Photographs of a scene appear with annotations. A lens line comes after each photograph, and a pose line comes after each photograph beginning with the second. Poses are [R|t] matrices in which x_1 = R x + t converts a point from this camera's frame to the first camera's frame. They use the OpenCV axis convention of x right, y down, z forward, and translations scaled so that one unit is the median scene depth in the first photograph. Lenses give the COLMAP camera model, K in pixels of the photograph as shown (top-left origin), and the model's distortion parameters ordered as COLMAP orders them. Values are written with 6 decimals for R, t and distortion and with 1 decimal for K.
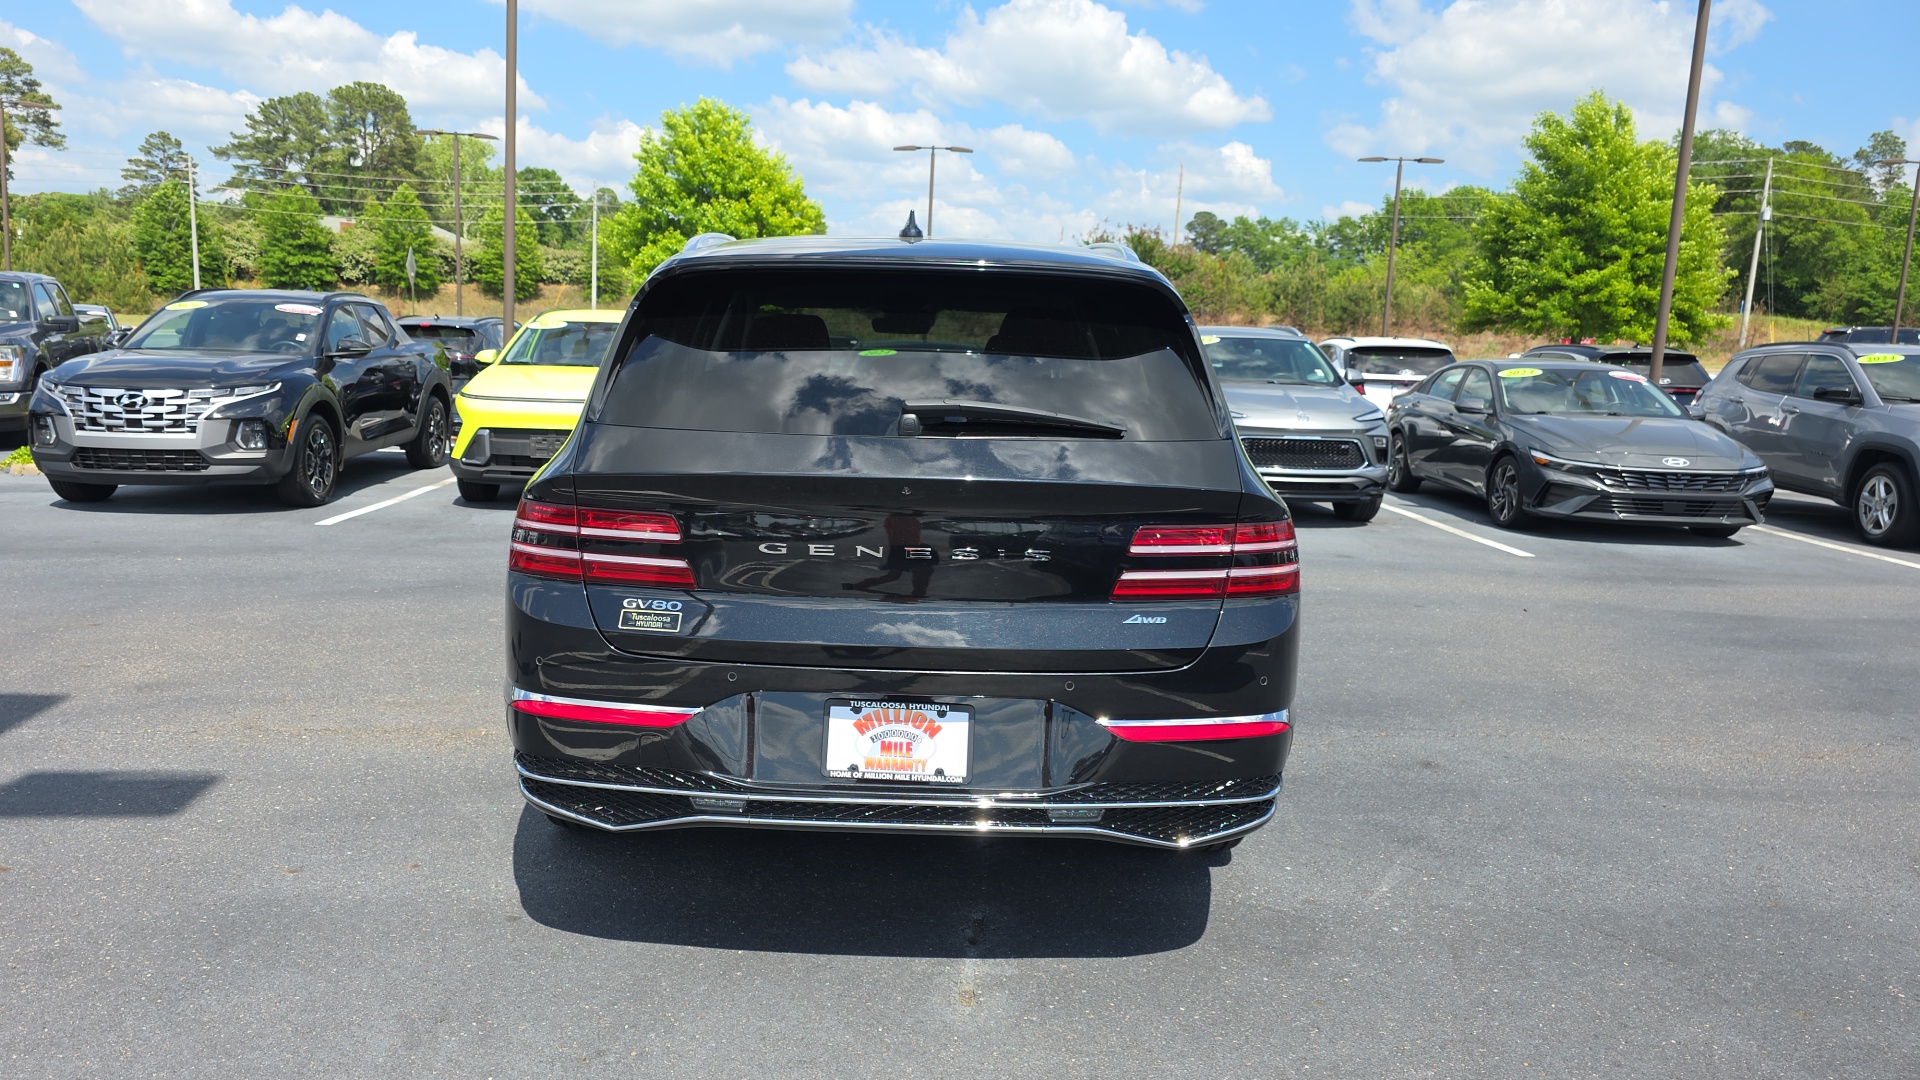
lens RADIAL K [[1299.0, 0, 893.5], [0, 1299.0, 547.8], [0, 0, 1]] dist [0.045886, -0.051547]
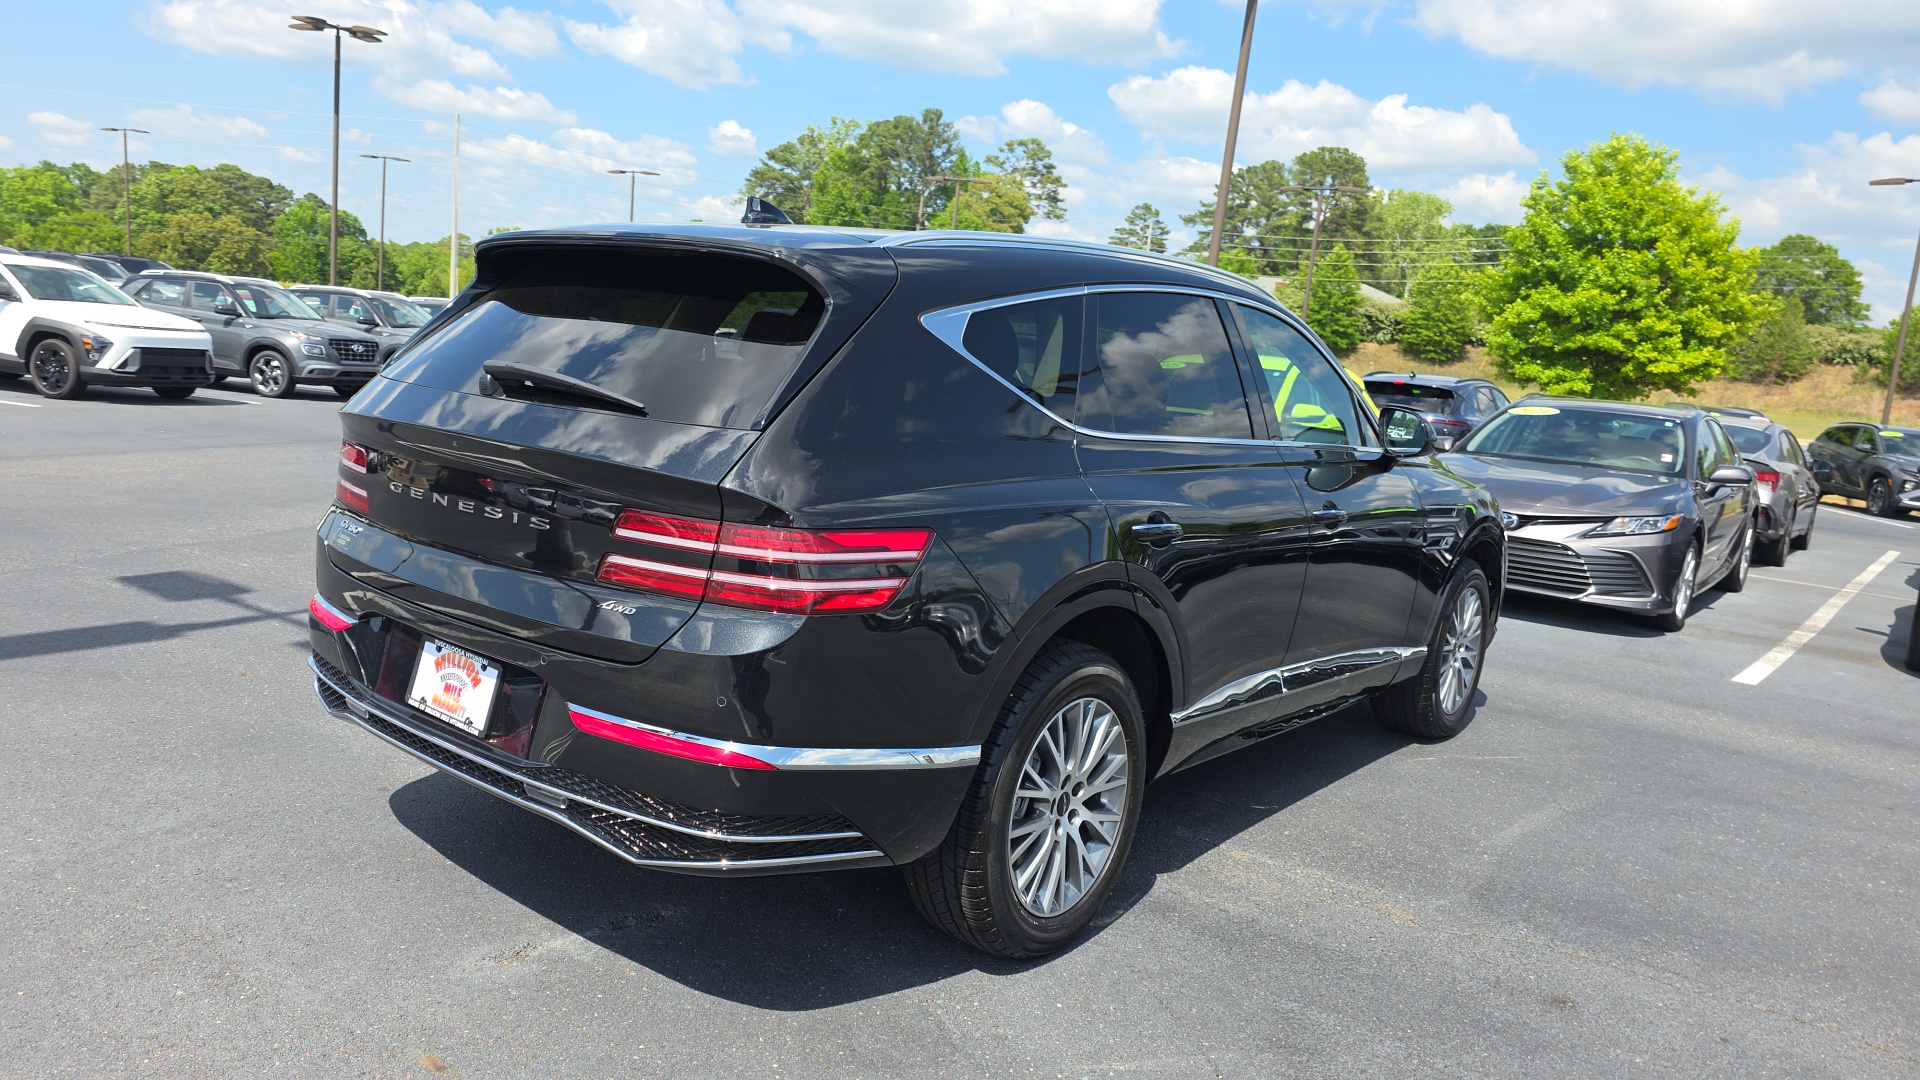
lens RADIAL K [[1314.5, 0, 849.5], [0, 1314.5, 549.4], [0, 0, 1]] dist [0.020153, -0.028949]
pose [[0.753672, 0.133034, -0.643646, 0.077124], [-0.162075, 0.986677, 0.014154, -0.002225], [0.636954, 0.093651, 0.765192, 0.031681]]
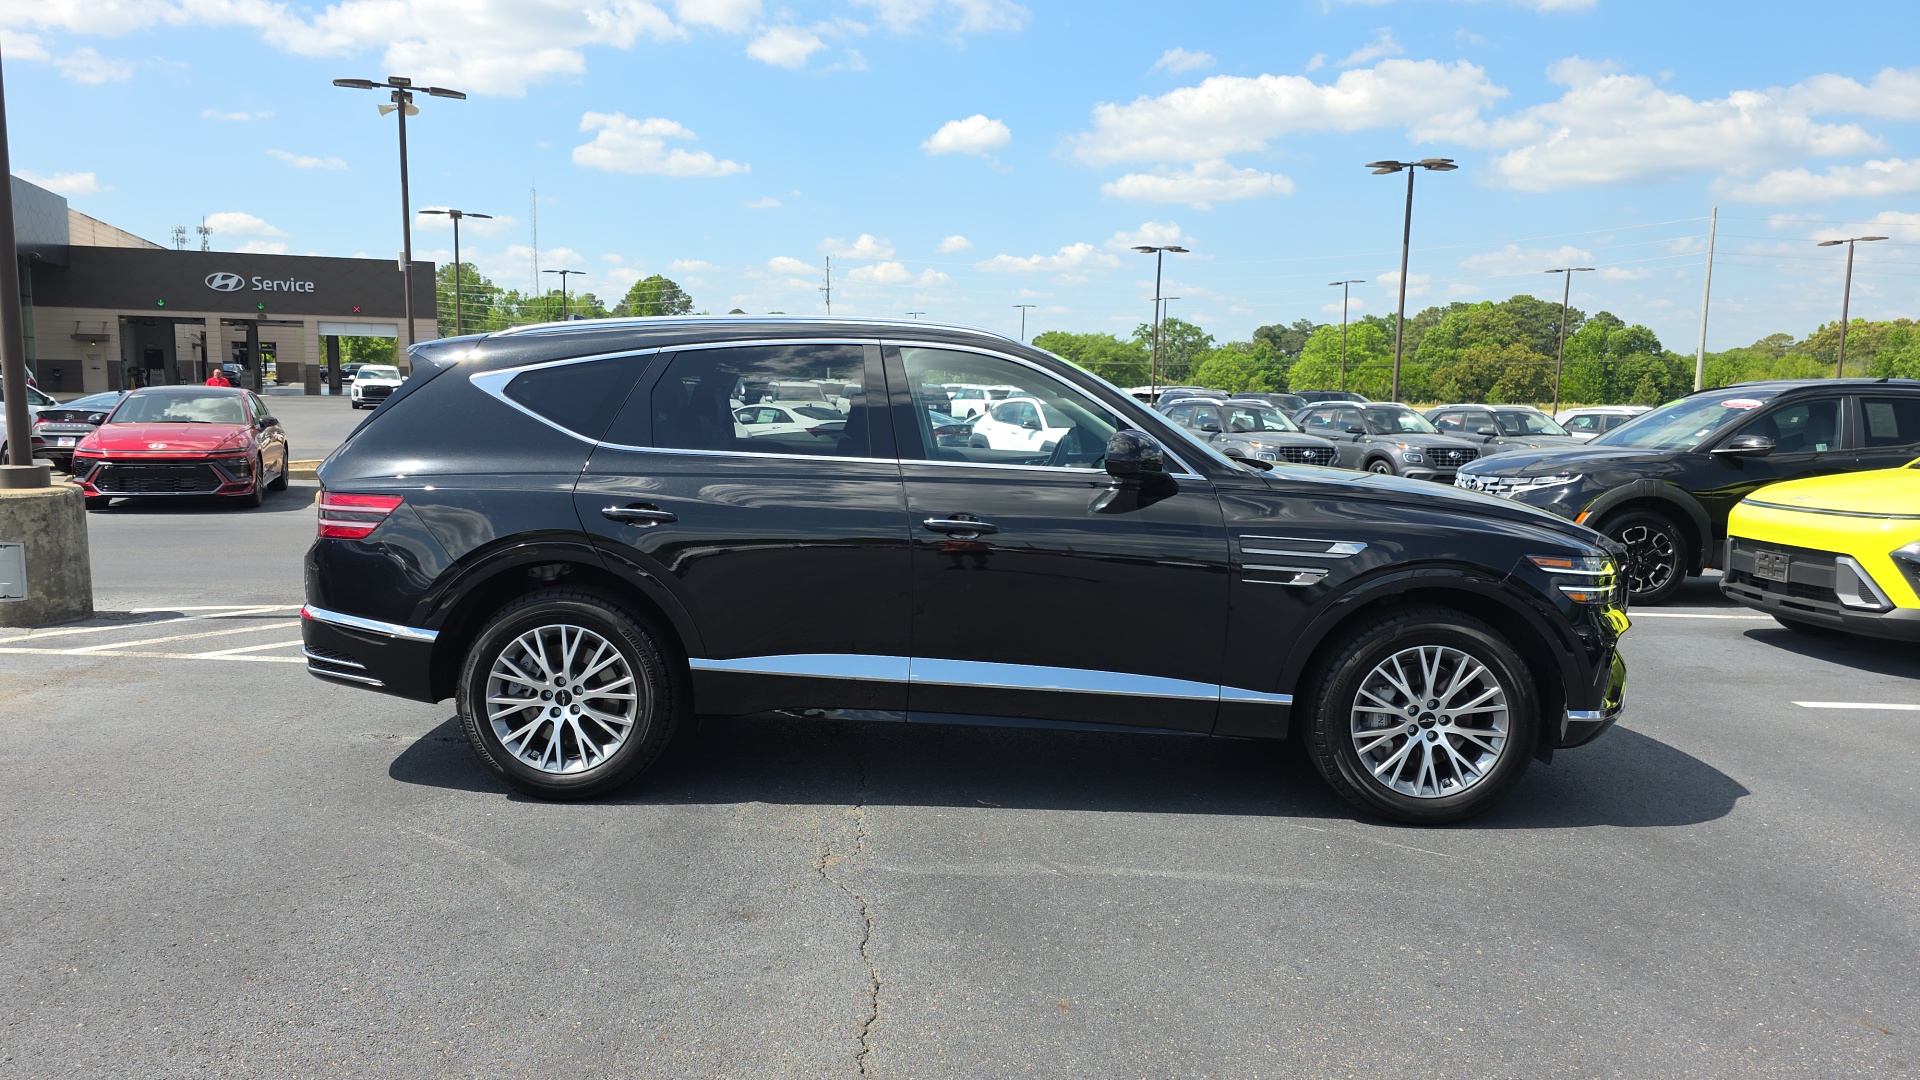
lens RADIAL K [[1353.3, 0, 958.8], [0, 1353.3, 537.0], [0, 0, 1]] dist [0.008465, -0.010658]
pose [[-0.055491, 0.063413, -0.996443, 0.170066], [-0.173448, 0.982195, 0.072165, -0.019704], [0.983278, 0.176836, -0.043504, 0.160790]]
